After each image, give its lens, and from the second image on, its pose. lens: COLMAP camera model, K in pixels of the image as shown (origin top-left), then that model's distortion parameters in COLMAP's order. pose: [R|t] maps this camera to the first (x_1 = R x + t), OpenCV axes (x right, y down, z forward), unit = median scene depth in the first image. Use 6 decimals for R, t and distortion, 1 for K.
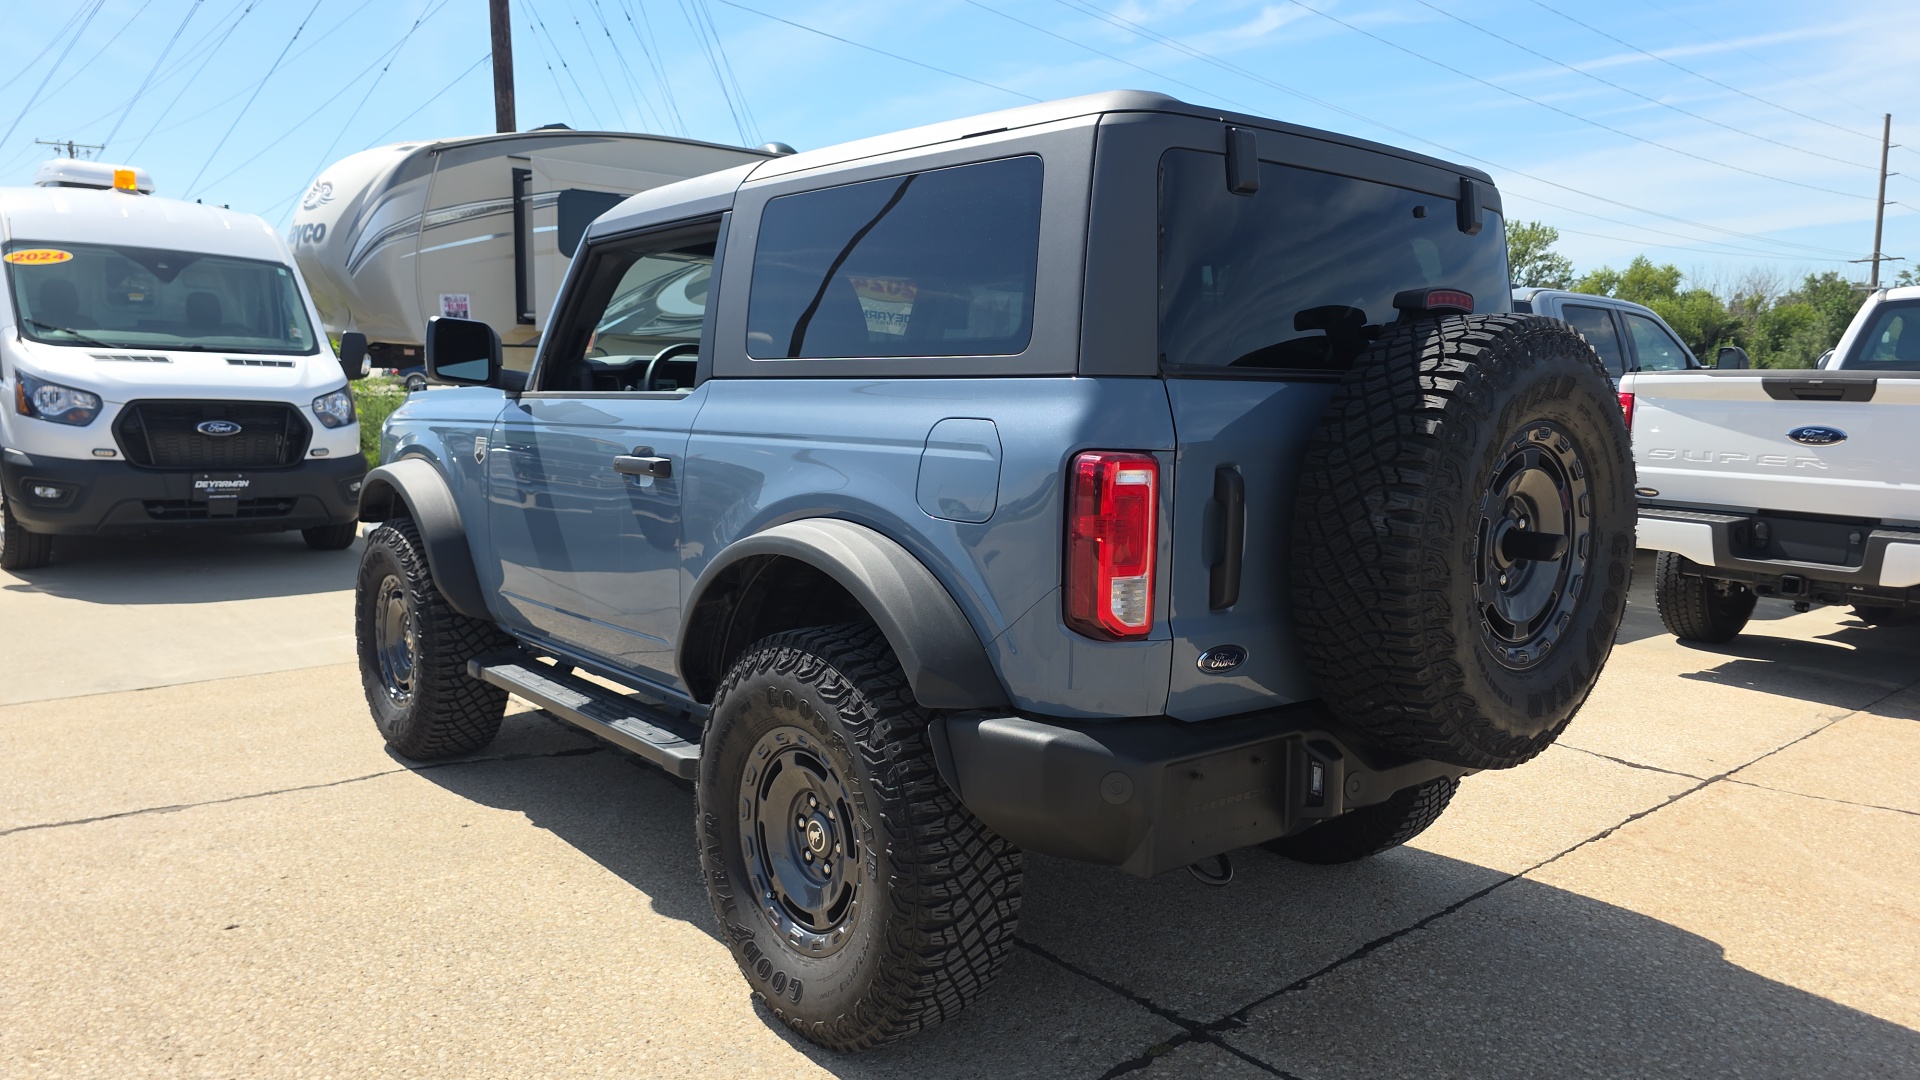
lens RADIAL K [[1298.6, 0, 967.0], [0, 1298.6, 539.5], [0, 0, 1]] dist [0.057411, -0.048022]
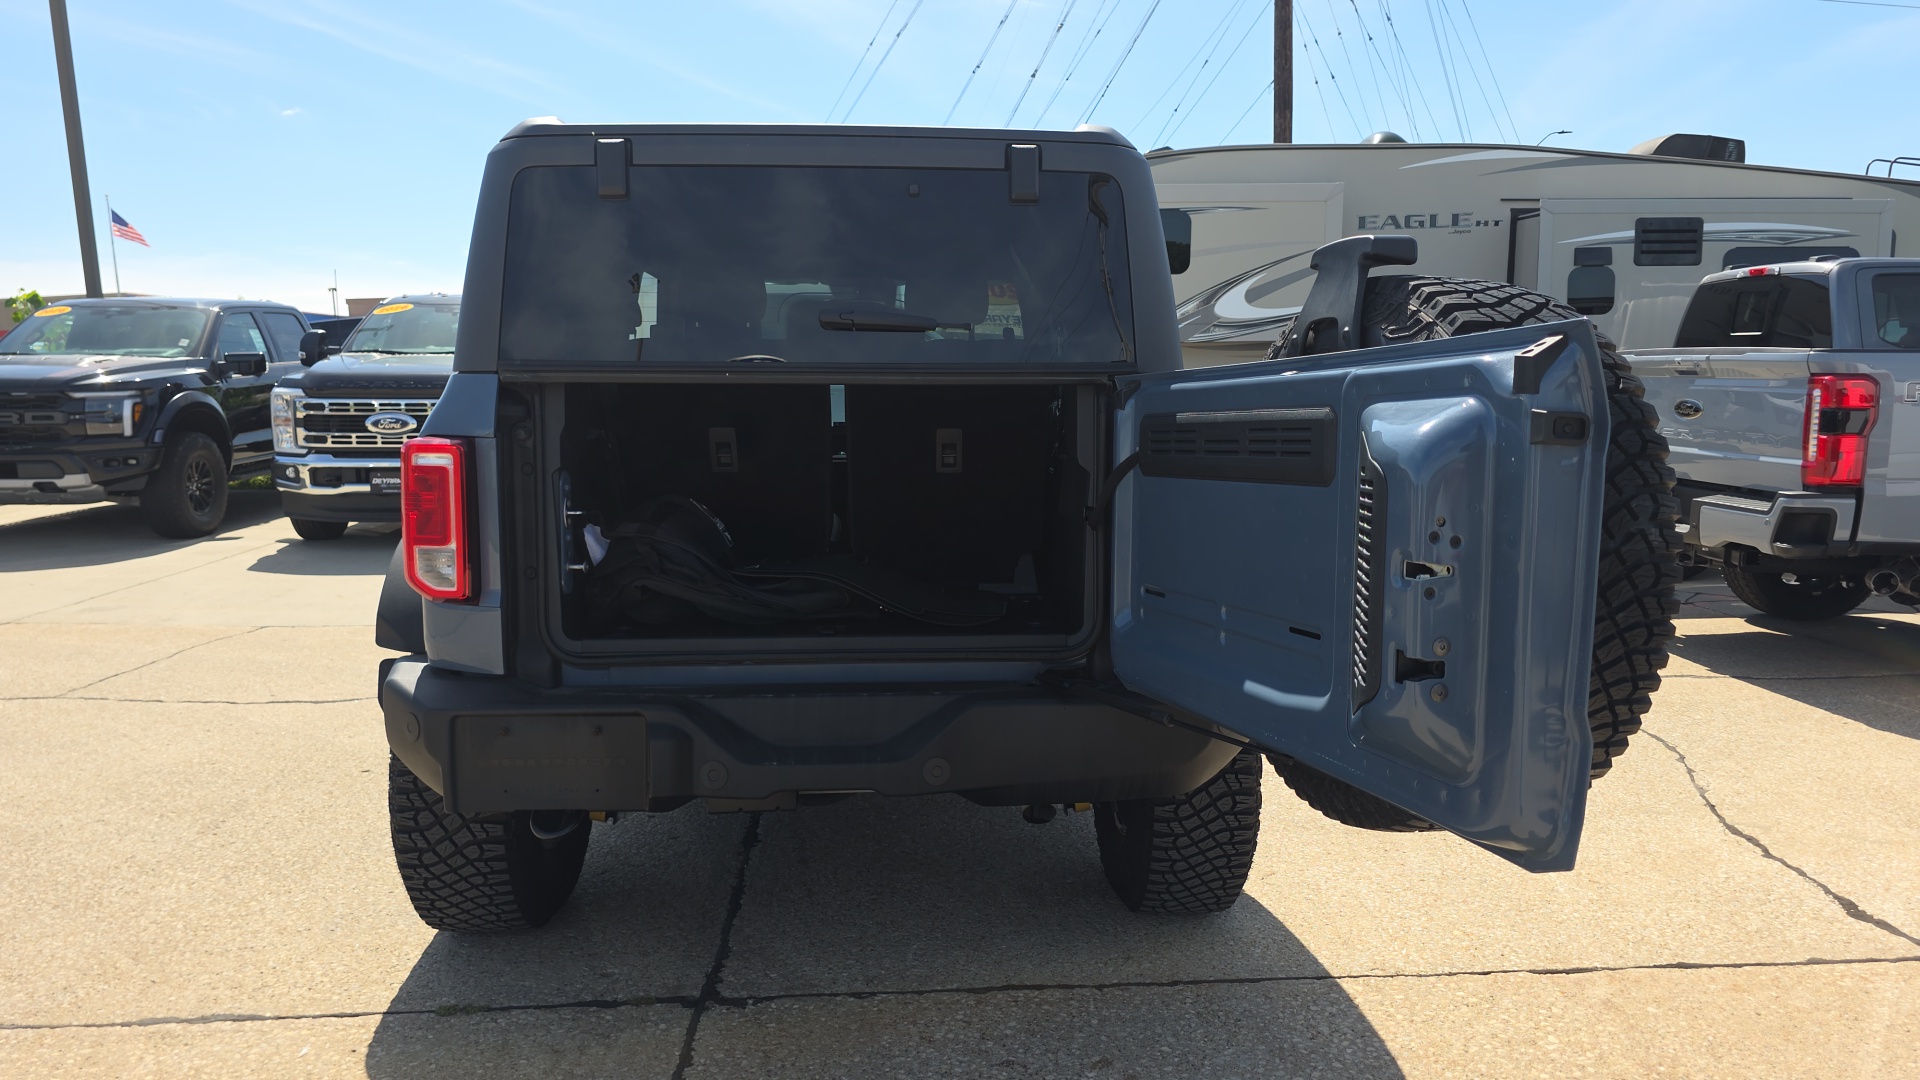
lens RADIAL K [[1298.6, 0, 963.6], [0, 1298.6, 527.2], [0, 0, 1]] dist [0.057411, -0.048022]
pose [[0.791942, 0.043157, -0.609069, 0.802399], [-0.052163, 0.998634, 0.002936, -0.010753], [0.608364, 0.029446, 0.793112, 0.242866]]
